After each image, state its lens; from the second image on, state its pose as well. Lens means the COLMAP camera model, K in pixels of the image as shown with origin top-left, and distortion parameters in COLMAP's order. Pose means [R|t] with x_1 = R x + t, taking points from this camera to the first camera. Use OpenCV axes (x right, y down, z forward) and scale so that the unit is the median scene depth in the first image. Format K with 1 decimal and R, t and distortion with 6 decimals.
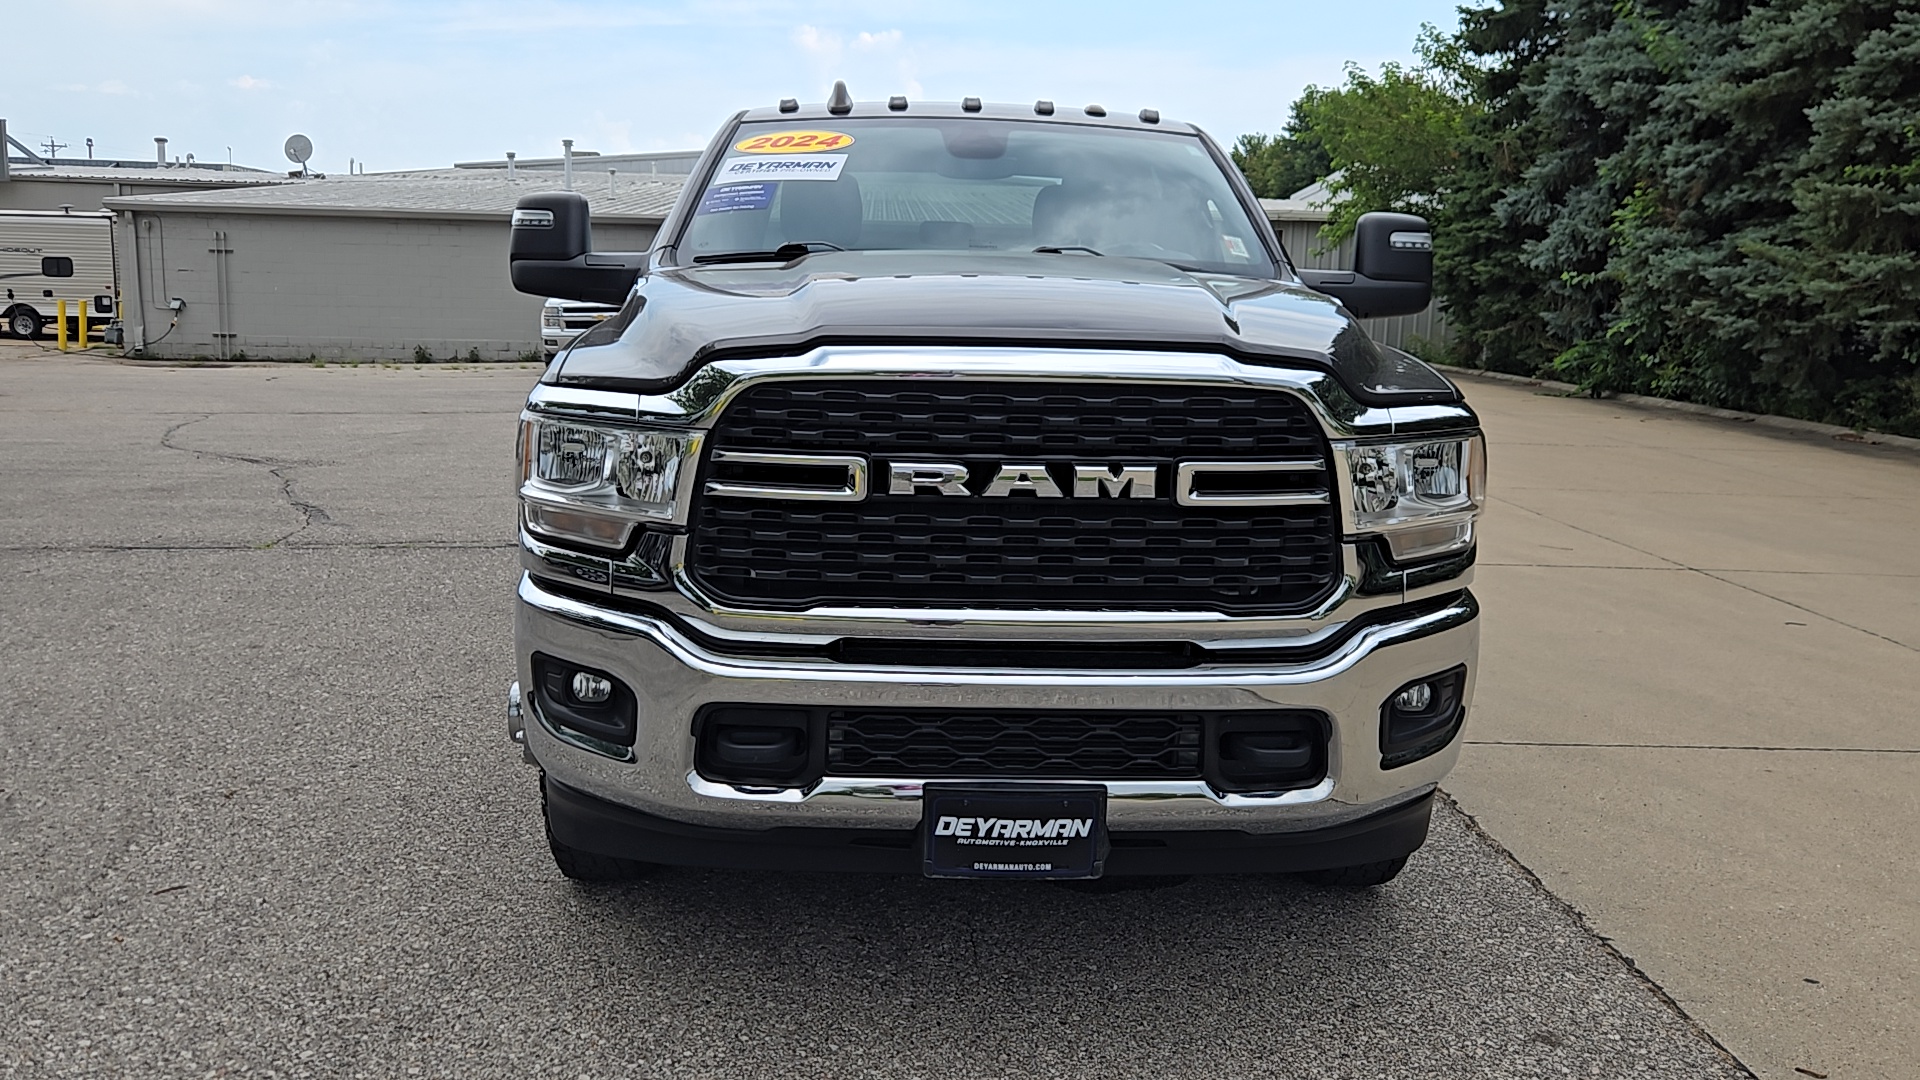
lens RADIAL K [[1584.5, 0, 960.0], [0, 1584.5, 540.0], [0, 0, 1]] dist [0.005959, -0.004880]
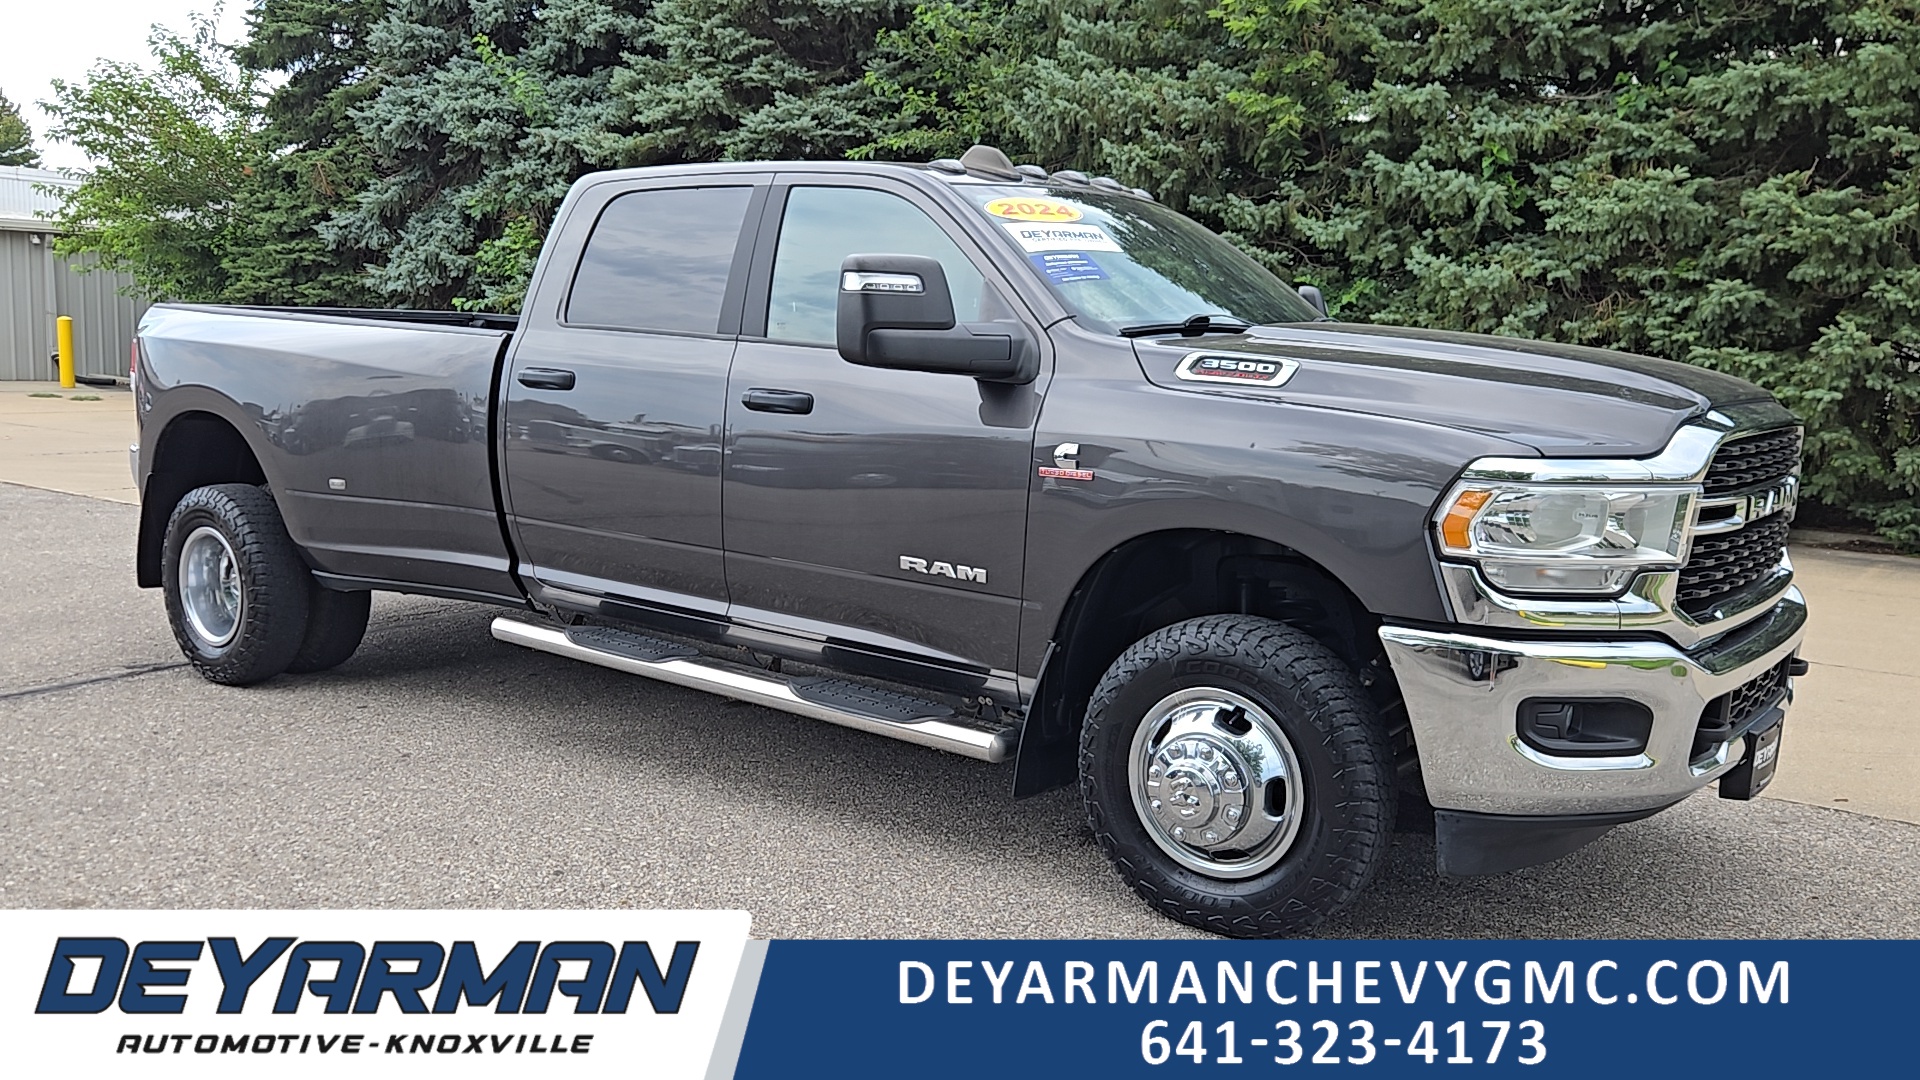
lens RADIAL K [[1572.5, 0, 960.0], [0, 1572.5, 540.0], [0, 0, 1]] dist [0.006324, 0.002729]
pose [[0.635000, -0.112408, 0.764290, -0.188960], [0.117584, 0.991893, 0.048189, -0.019649], [-0.763511, 0.059268, 0.643070, 0.082032]]
